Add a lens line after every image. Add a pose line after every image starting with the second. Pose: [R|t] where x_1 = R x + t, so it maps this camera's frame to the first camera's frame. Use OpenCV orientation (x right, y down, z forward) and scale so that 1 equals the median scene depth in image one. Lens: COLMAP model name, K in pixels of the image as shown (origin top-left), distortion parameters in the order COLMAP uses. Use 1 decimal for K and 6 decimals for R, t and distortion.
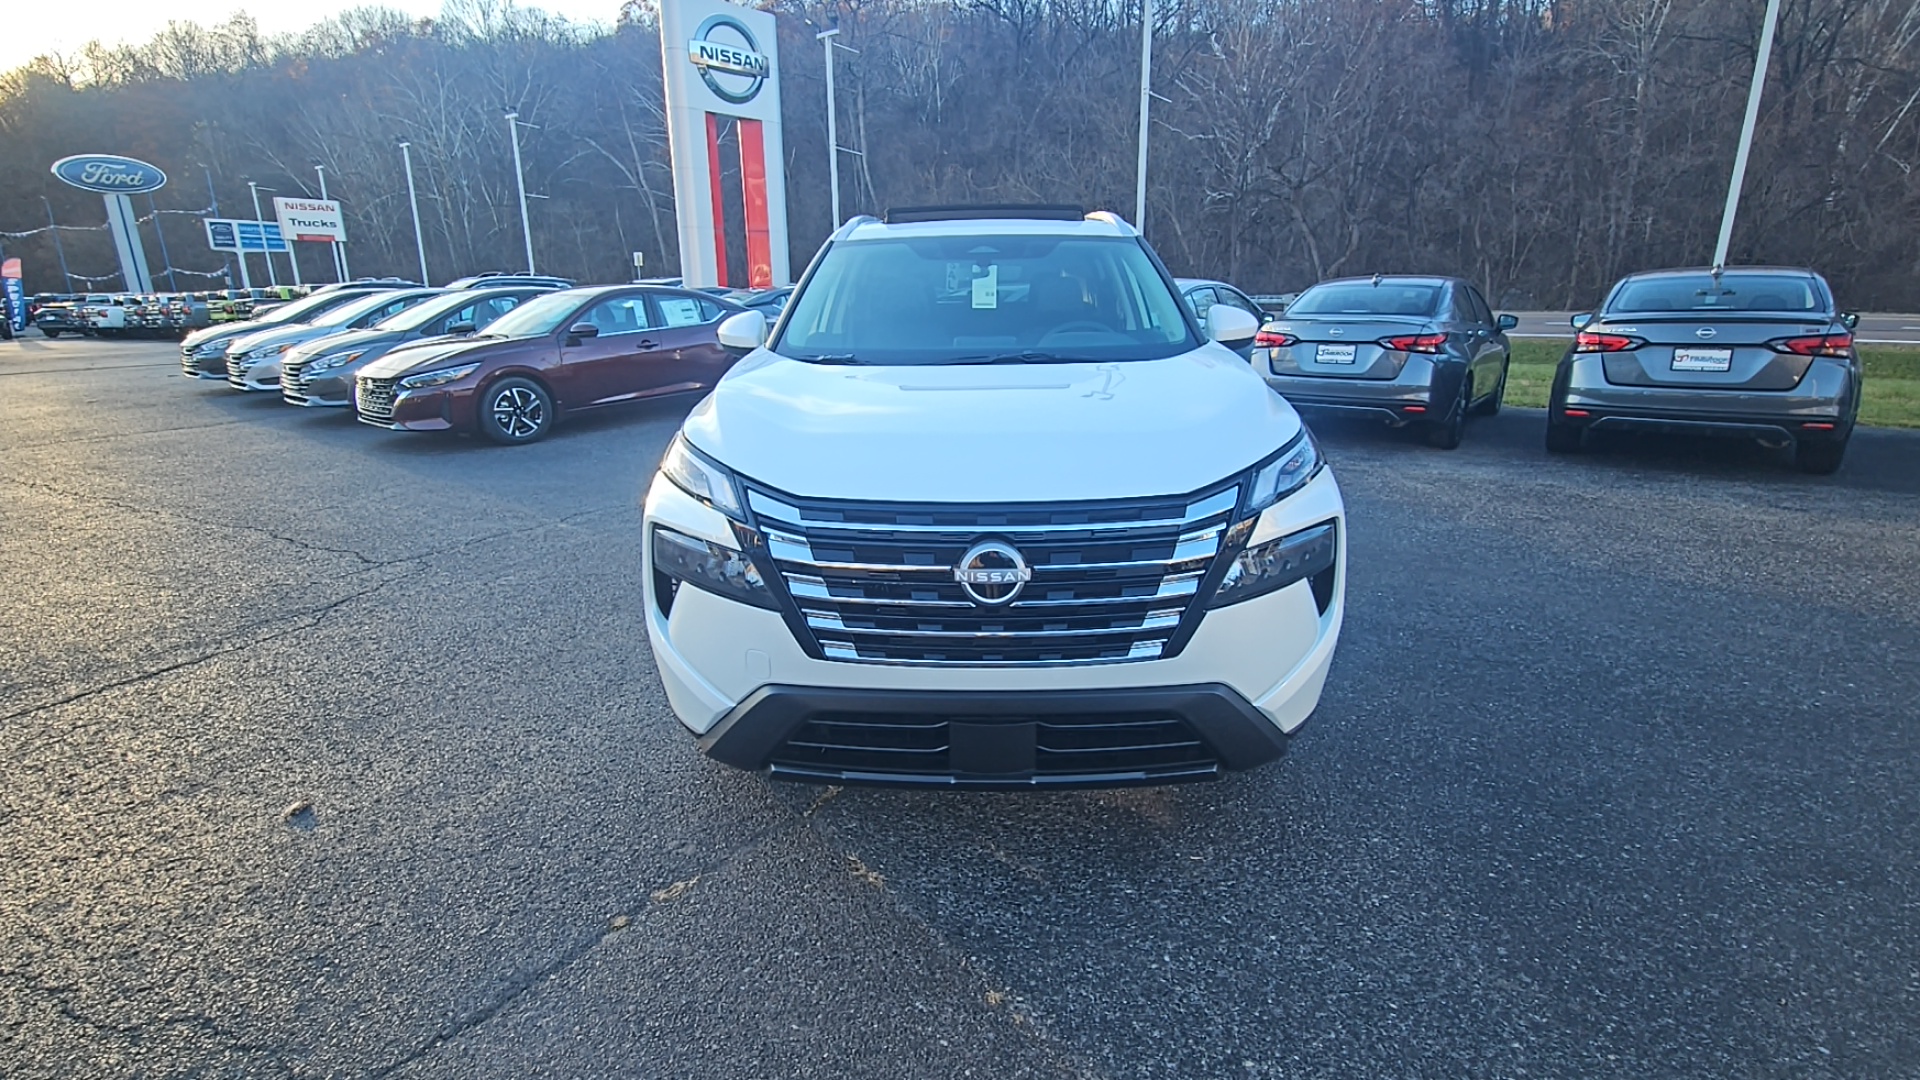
lens RADIAL K [[856.2, 0, 956.7], [0, 856.2, 535.1], [0, 0, 1]] dist [0.011308, -0.008543]
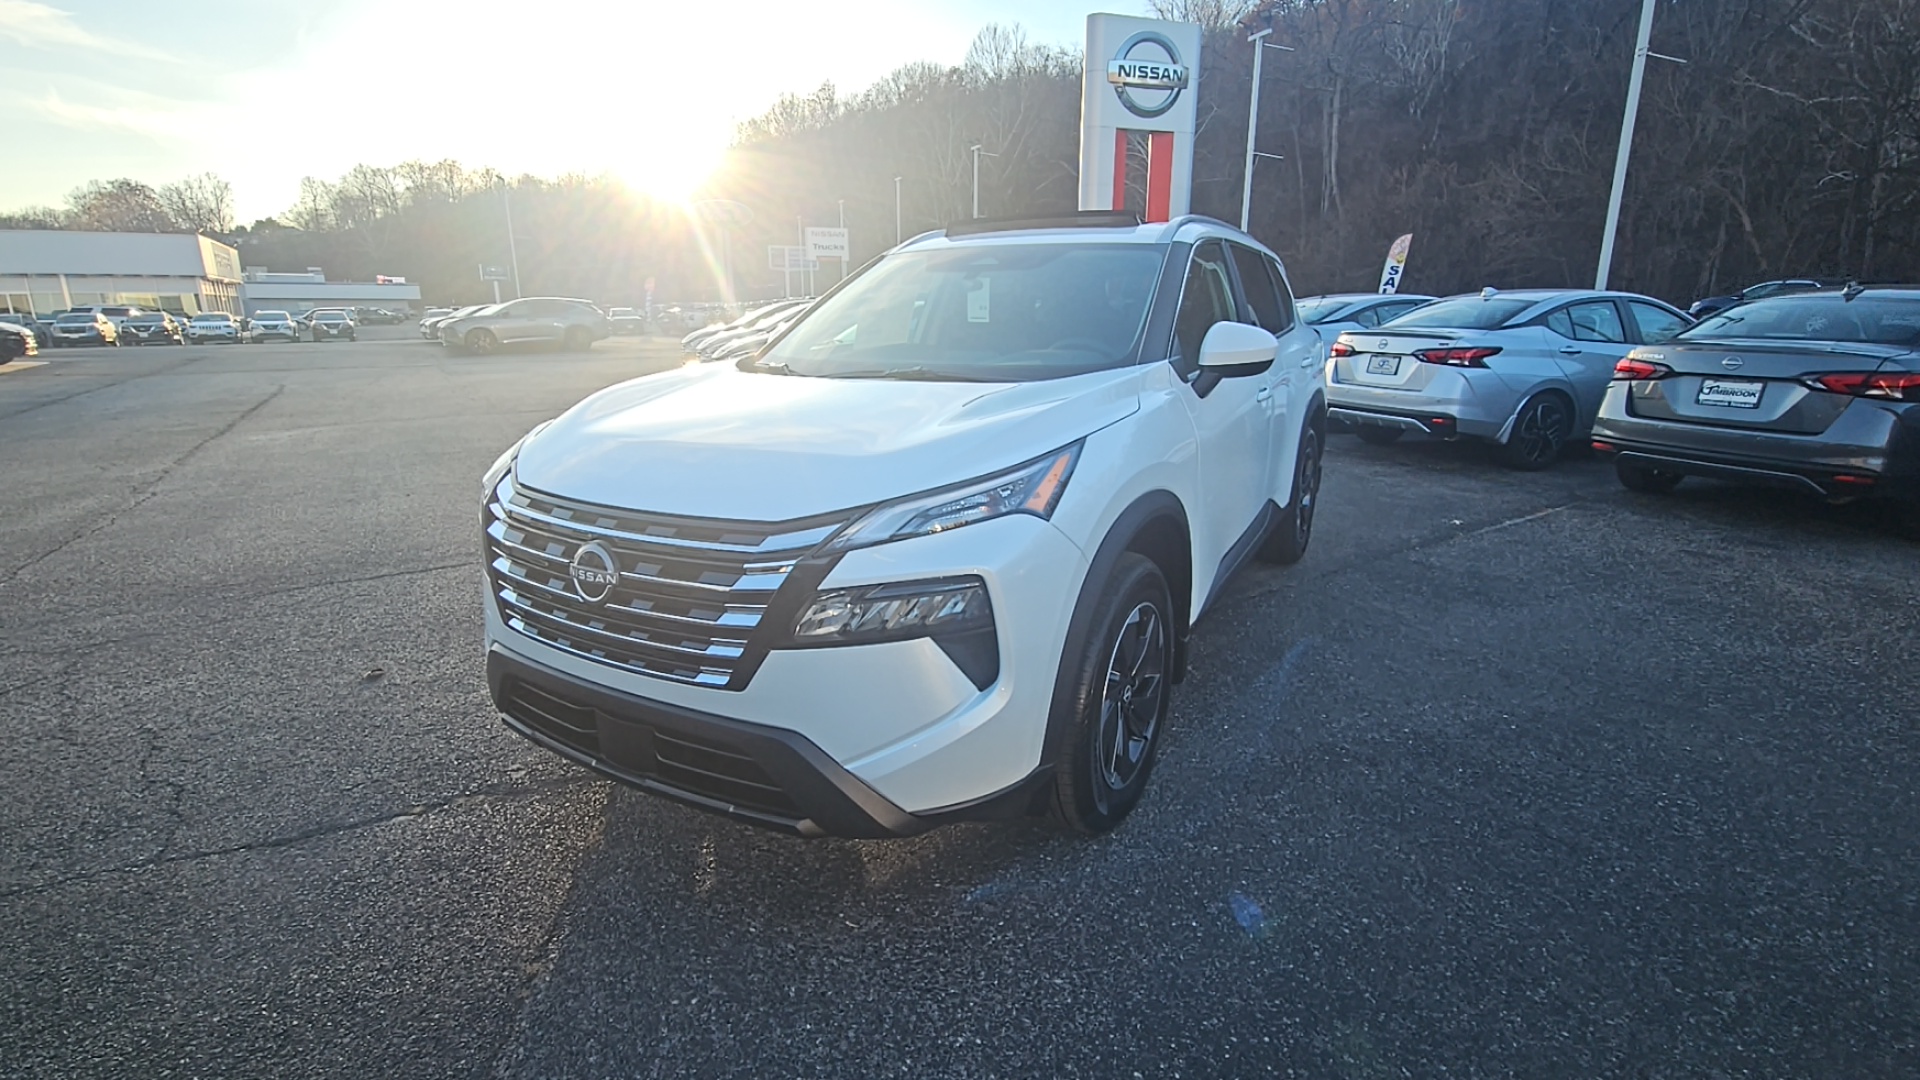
lens RADIAL K [[856.2, 0, 956.7], [0, 856.2, 535.1], [0, 0, 1]] dist [0.011308, -0.008543]
pose [[0.875868, 0.130367, -0.464606, 0.233208], [-0.136153, 0.990460, 0.021247, -0.021325], [0.462944, 0.044648, 0.885262, 0.071034]]
